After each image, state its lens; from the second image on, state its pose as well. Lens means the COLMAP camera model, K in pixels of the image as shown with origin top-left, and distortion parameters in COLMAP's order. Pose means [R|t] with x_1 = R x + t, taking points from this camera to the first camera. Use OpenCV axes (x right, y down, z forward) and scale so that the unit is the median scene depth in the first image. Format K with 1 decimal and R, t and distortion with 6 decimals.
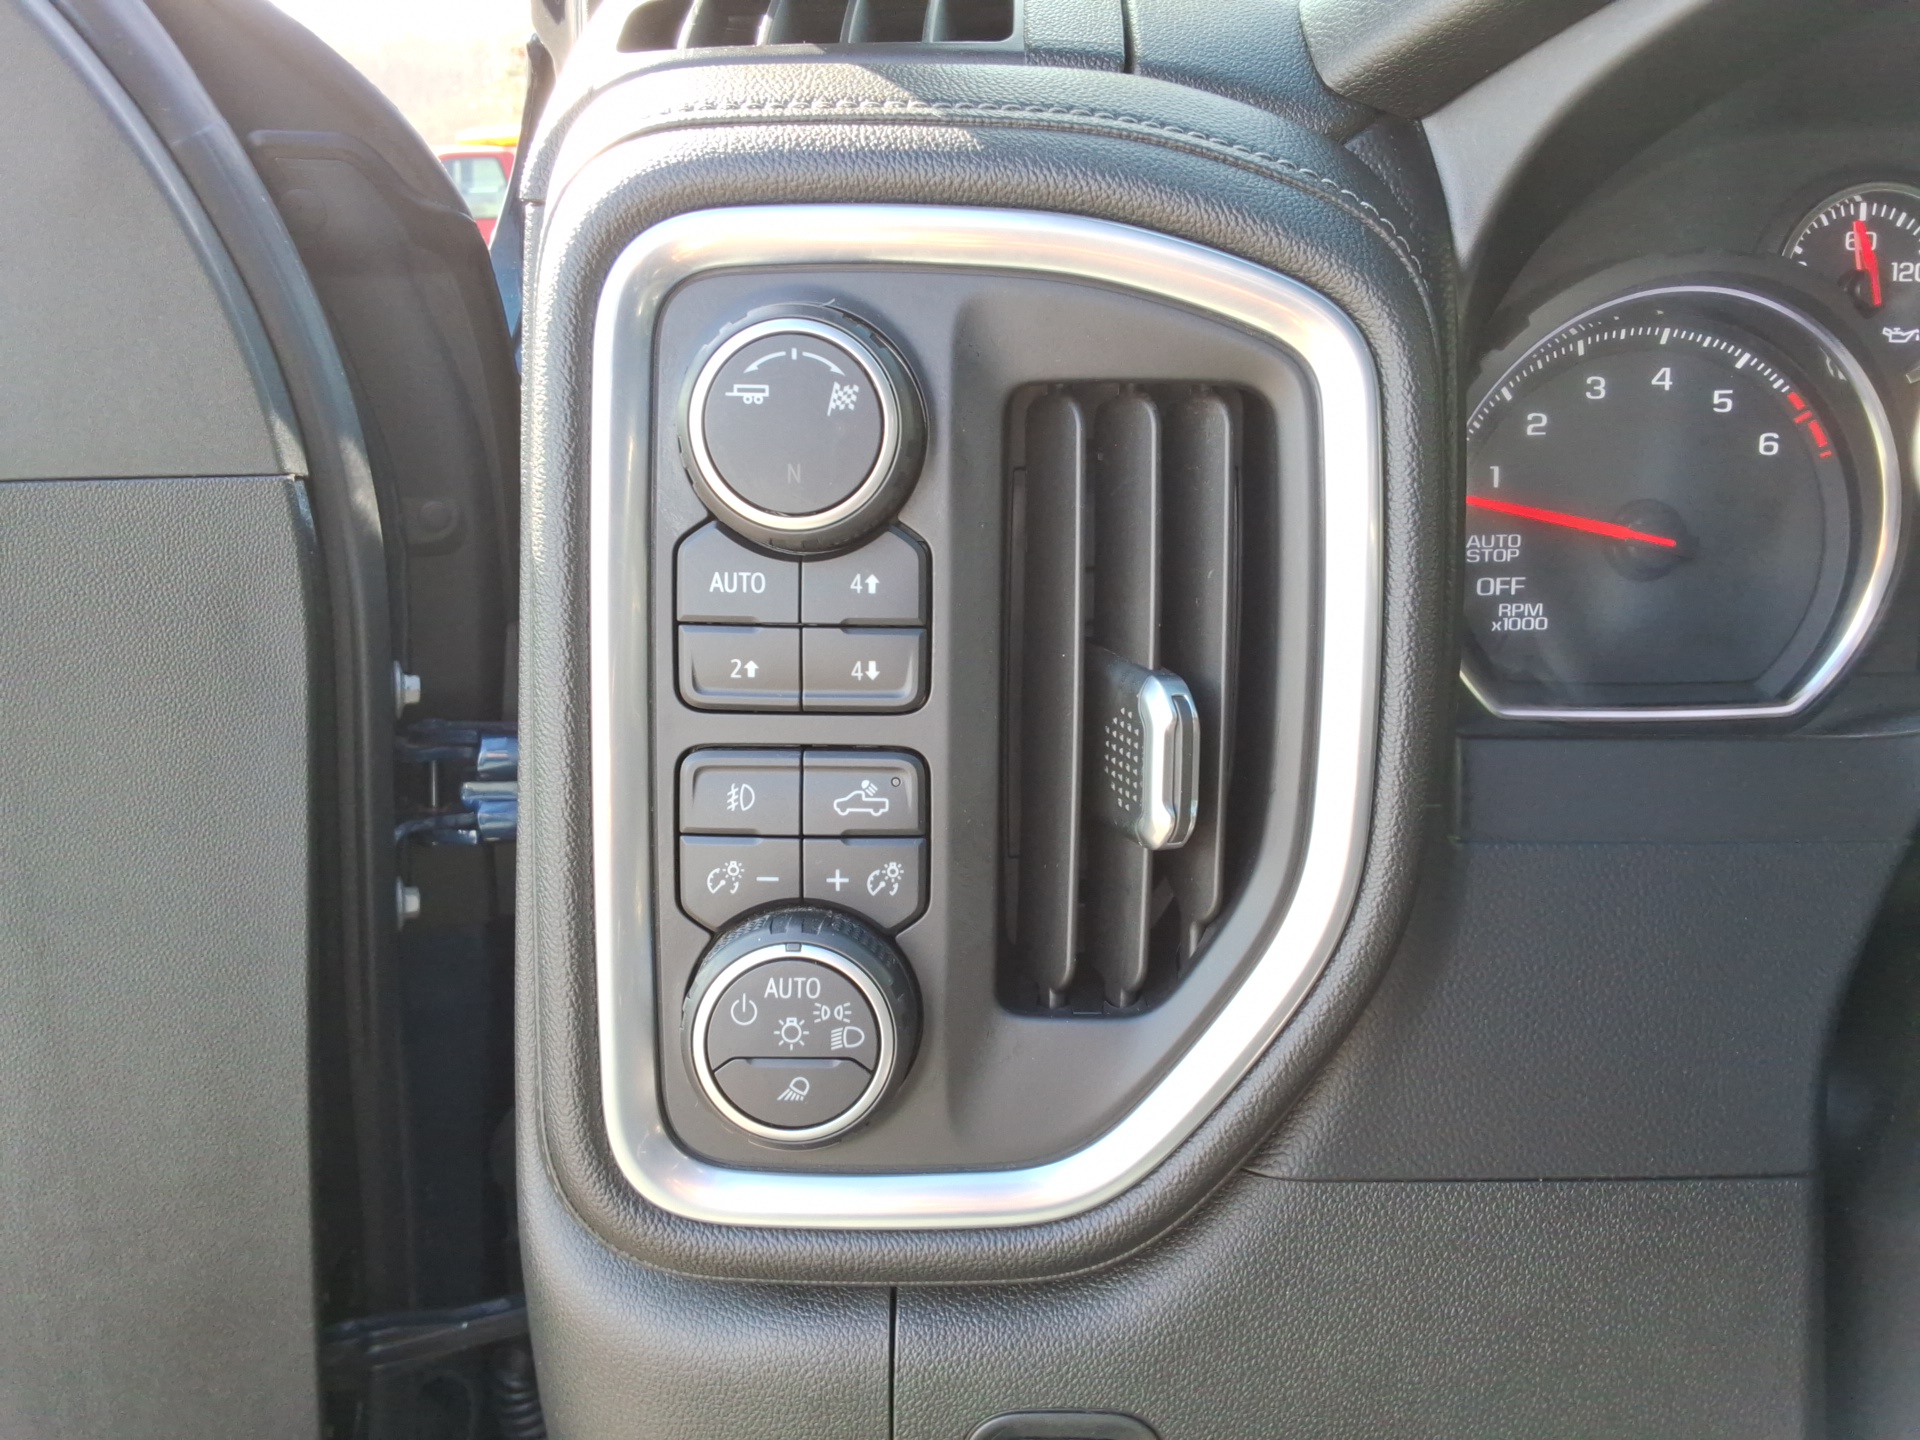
lens RADIAL K [[1563.8, 0, 975.1], [0, 1563.8, 713.1], [0, 0, 1]] dist [0.104384, -0.167907]
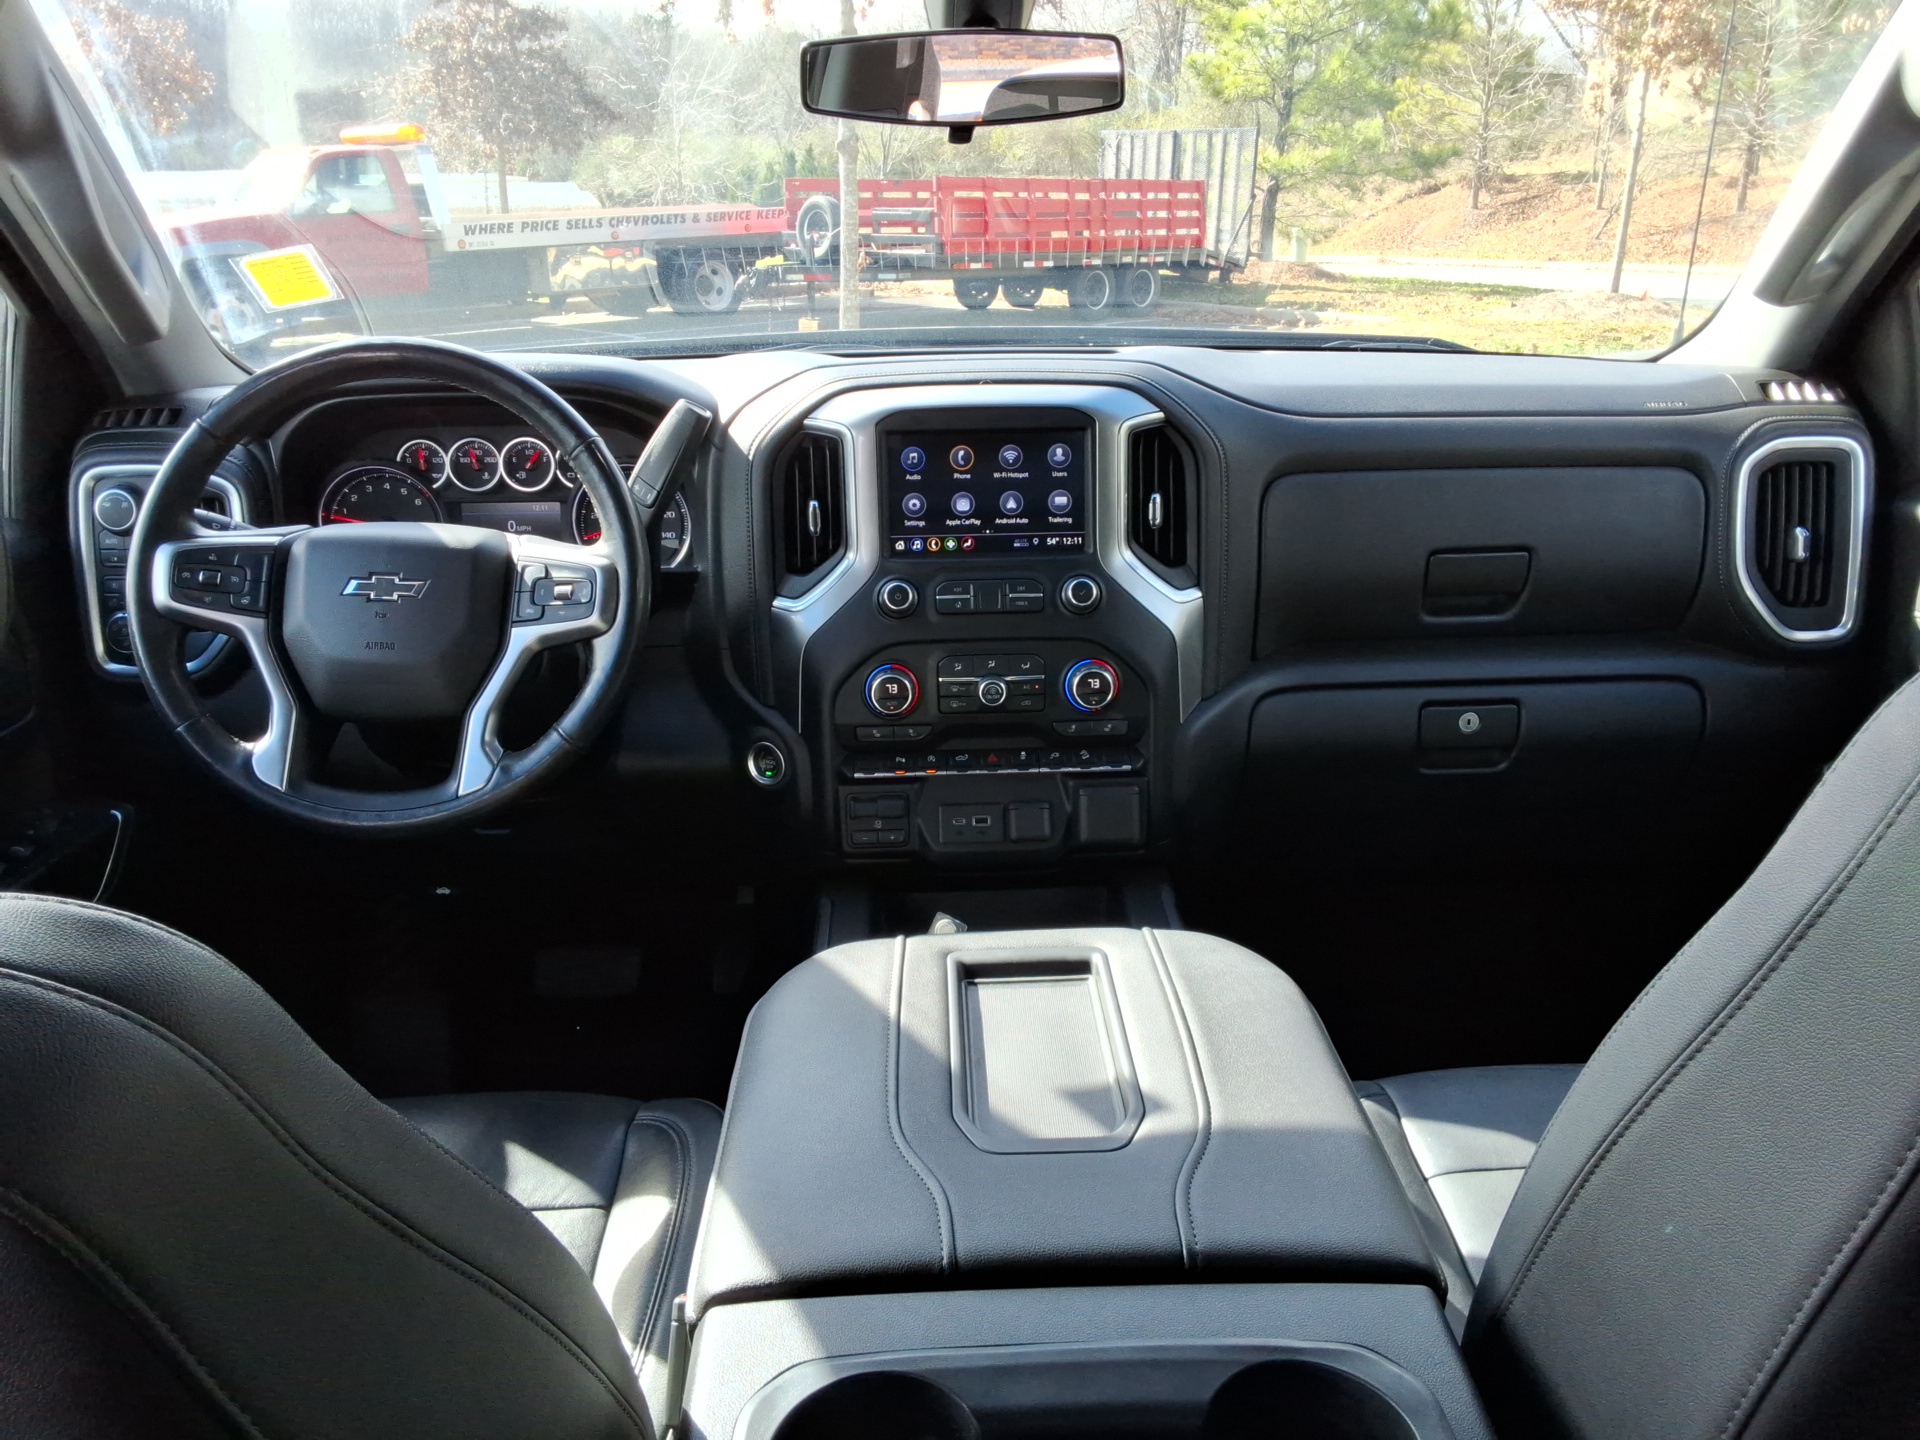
lens RADIAL K [[1563.8, 0, 1002.6], [0, 1563.8, 714.1], [0, 0, 1]] dist [0.104384, -0.167907]
pose [[0.998483, -0.031657, 0.045054, 1.792719], [0.031489, 0.999494, 0.004424, 0.396149], [-0.045172, -0.002999, 0.998975, -3.071251]]
